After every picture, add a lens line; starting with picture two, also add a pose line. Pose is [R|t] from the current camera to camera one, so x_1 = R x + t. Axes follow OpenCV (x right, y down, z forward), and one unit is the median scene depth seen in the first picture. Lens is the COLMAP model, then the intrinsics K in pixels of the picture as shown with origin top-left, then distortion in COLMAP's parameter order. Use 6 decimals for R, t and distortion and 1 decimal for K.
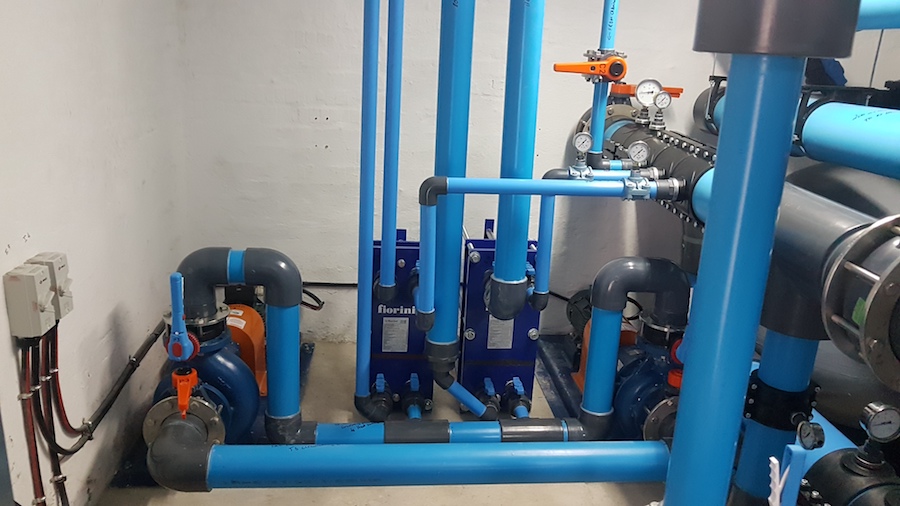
lens RADIAL K [[715.9, 0, 456.3], [0, 715.9, 253.8], [0, 0, 1]] dist [-0.002025, 0.003089]
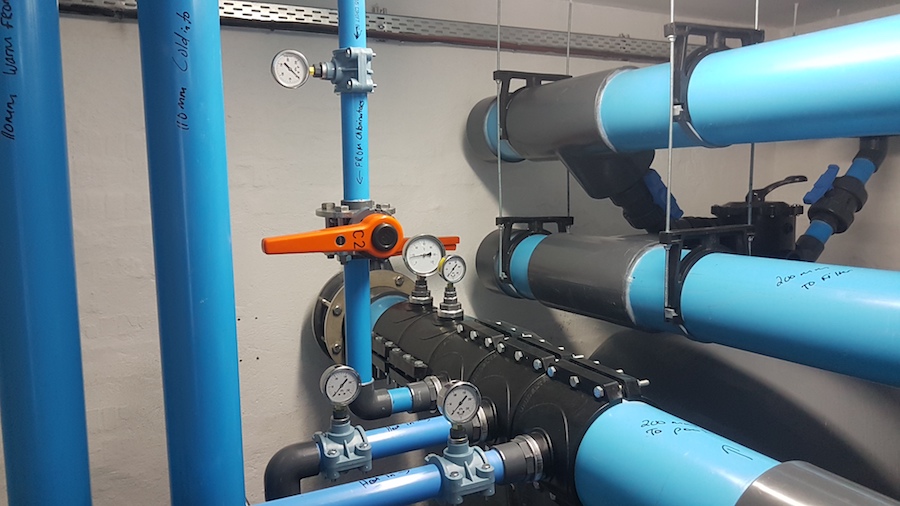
lens RADIAL K [[715.9, 0, 456.3], [0, 715.9, 253.8], [0, 0, 1]] dist [-0.002025, 0.003089]
pose [[0.925041, -0.105224, 0.365004, 0.075301], [0.165260, 0.976650, -0.137272, -0.157076], [-0.342037, 0.187303, 0.920830, 0.474058]]
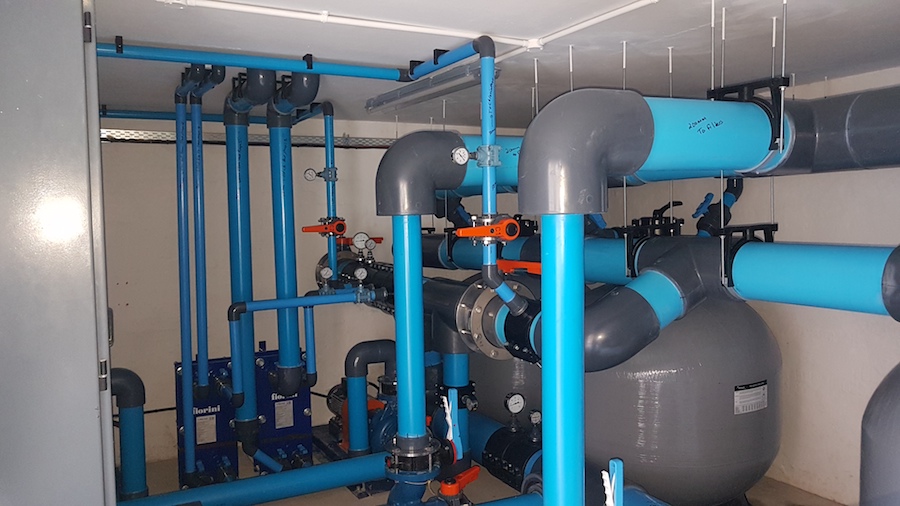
lens RADIAL K [[715.9, 0, 456.3], [0, 715.9, 253.8], [0, 0, 1]] dist [-0.002025, 0.003089]
pose [[0.922087, -0.093815, 0.375438, -0.146702], [0.174730, 0.966577, -0.187612, 0.149700], [-0.345289, 0.238595, 0.907661, -0.548102]]
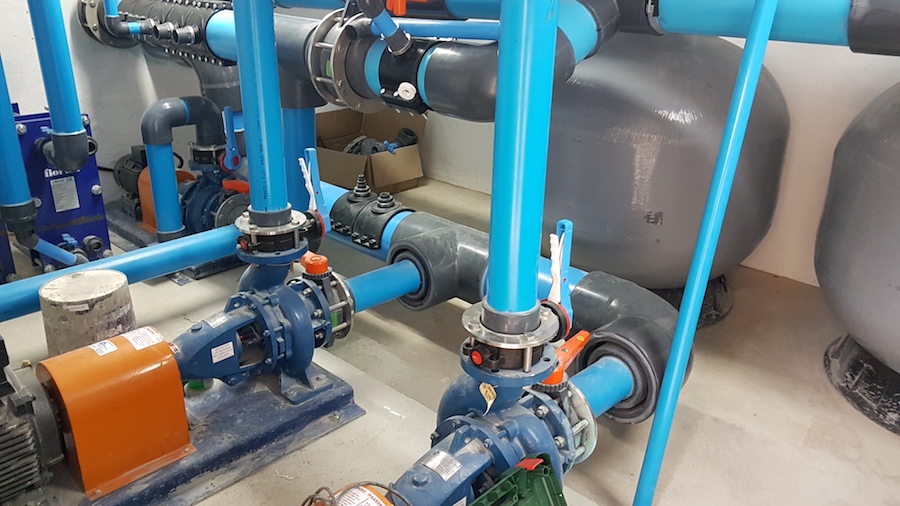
lens RADIAL K [[729.3, 0, 450.0], [0, 729.3, 253.0], [0, 0, 1]] dist [0.001525, 0.002694]
pose [[0.770865, -0.266623, 0.578514, -0.184801], [0.203461, 0.963674, 0.173023, 0.144117], [-0.603631, -0.015672, 0.797110, -0.310082]]
